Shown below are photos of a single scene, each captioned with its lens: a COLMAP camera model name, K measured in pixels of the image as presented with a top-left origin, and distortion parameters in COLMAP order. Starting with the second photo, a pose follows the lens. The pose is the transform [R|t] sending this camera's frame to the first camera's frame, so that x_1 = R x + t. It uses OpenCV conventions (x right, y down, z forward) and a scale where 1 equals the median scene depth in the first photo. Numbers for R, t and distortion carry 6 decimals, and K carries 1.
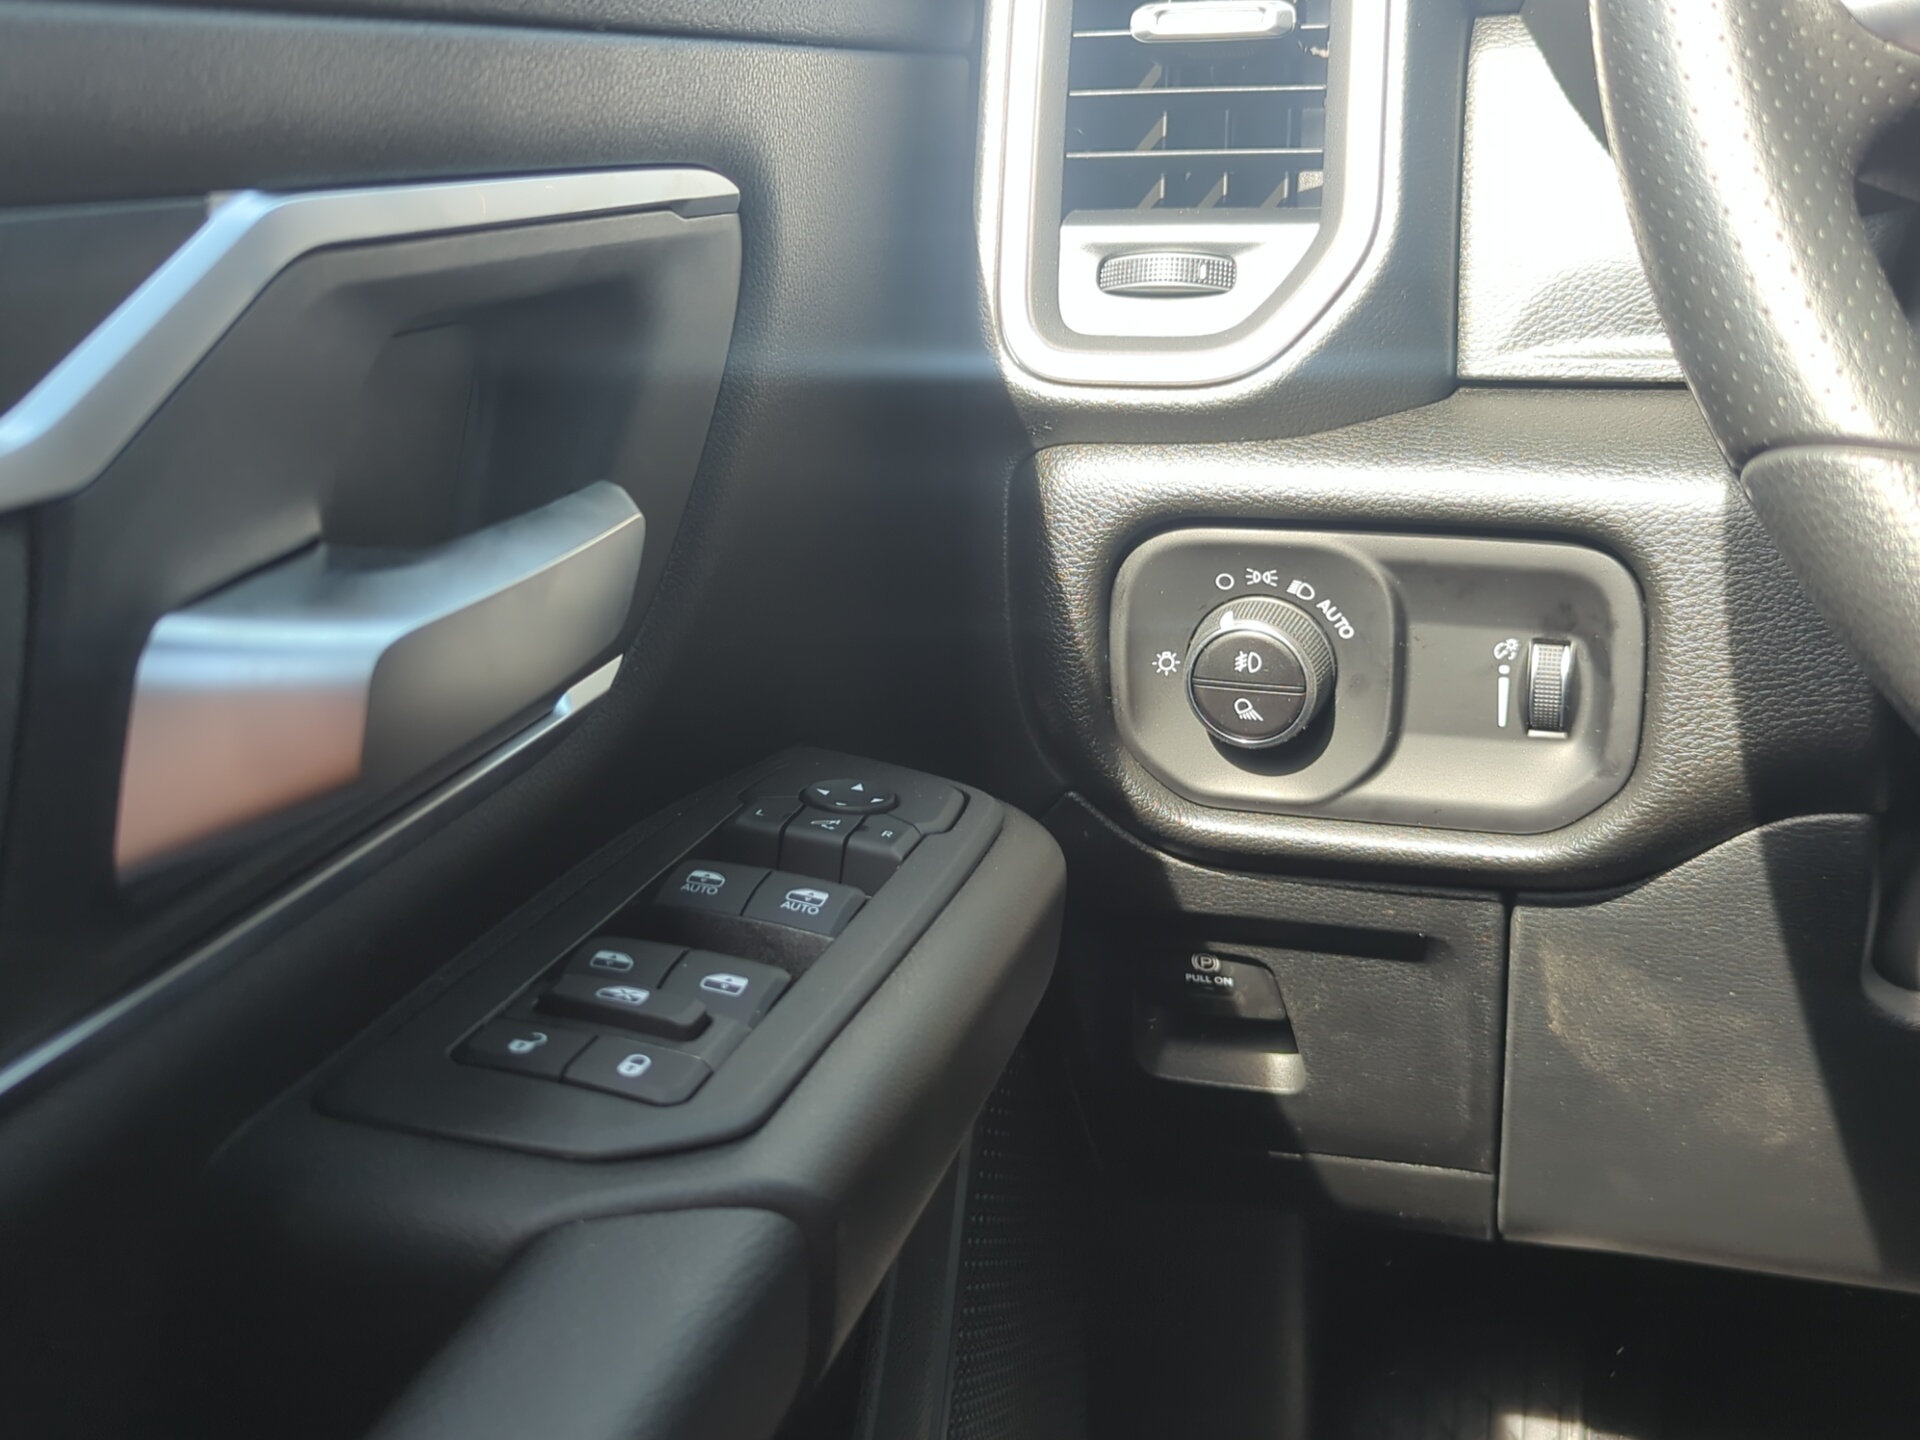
lens RADIAL K [[2229.8, 0, 957.3], [0, 2229.8, 725.6], [0, 0, 1]] dist [0.014998, 0.000000]
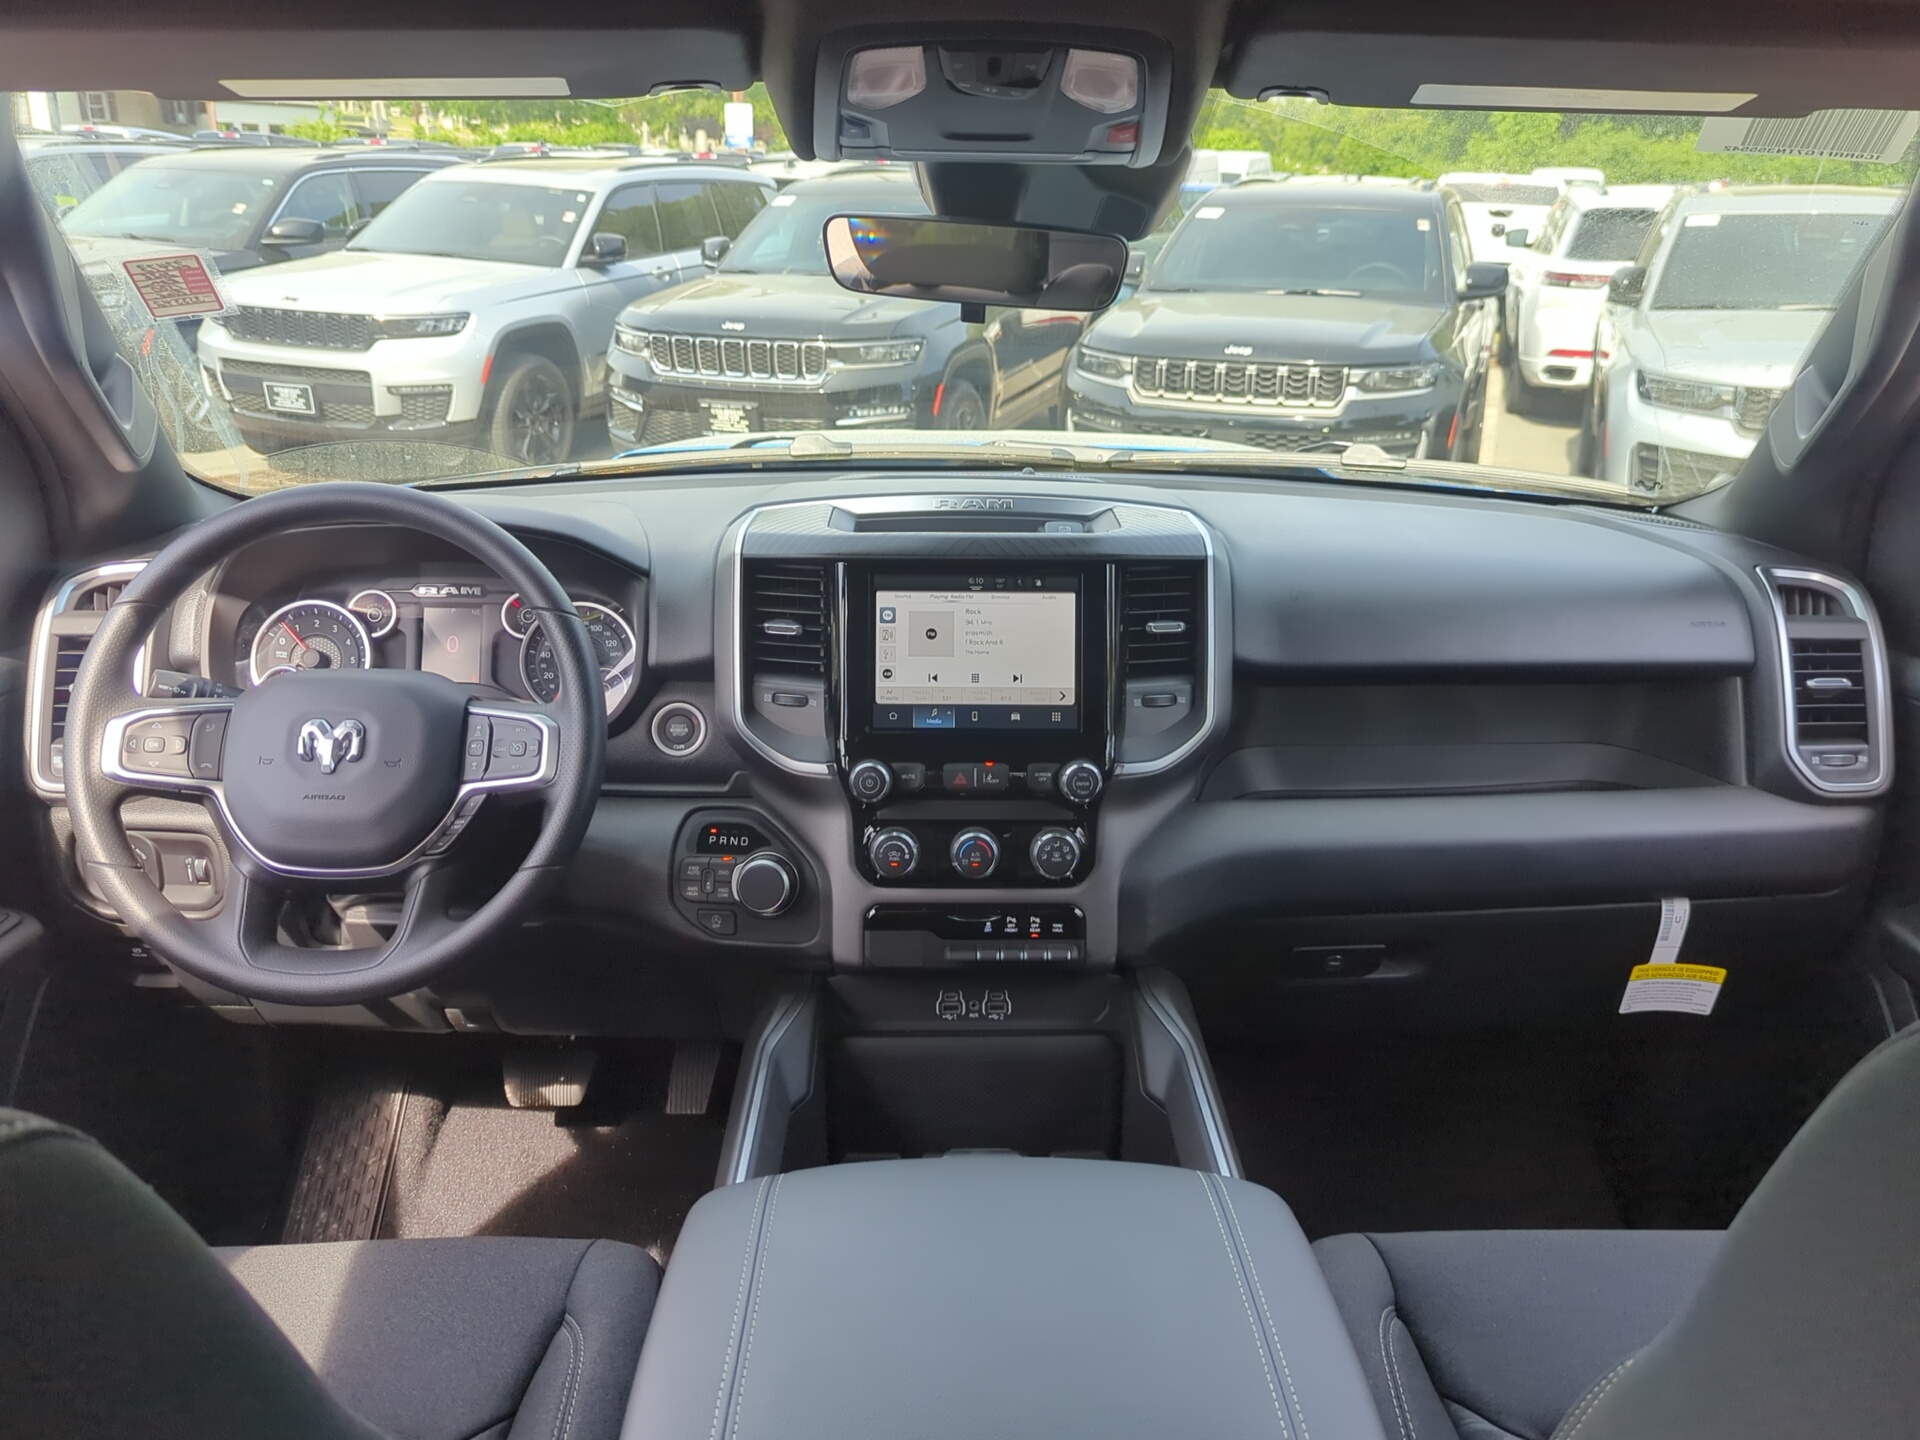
lens RADIAL K [[1569.3, 0, 986.3], [0, 1569.3, 700.0], [0, 0, 1]] dist [0.058821, -0.057618]
pose [[0.962107, -0.033865, 0.270560, 0.793440], [0.036625, 0.999316, -0.005157, -0.232058], [-0.270200, 0.014871, 0.962689, -1.818791]]
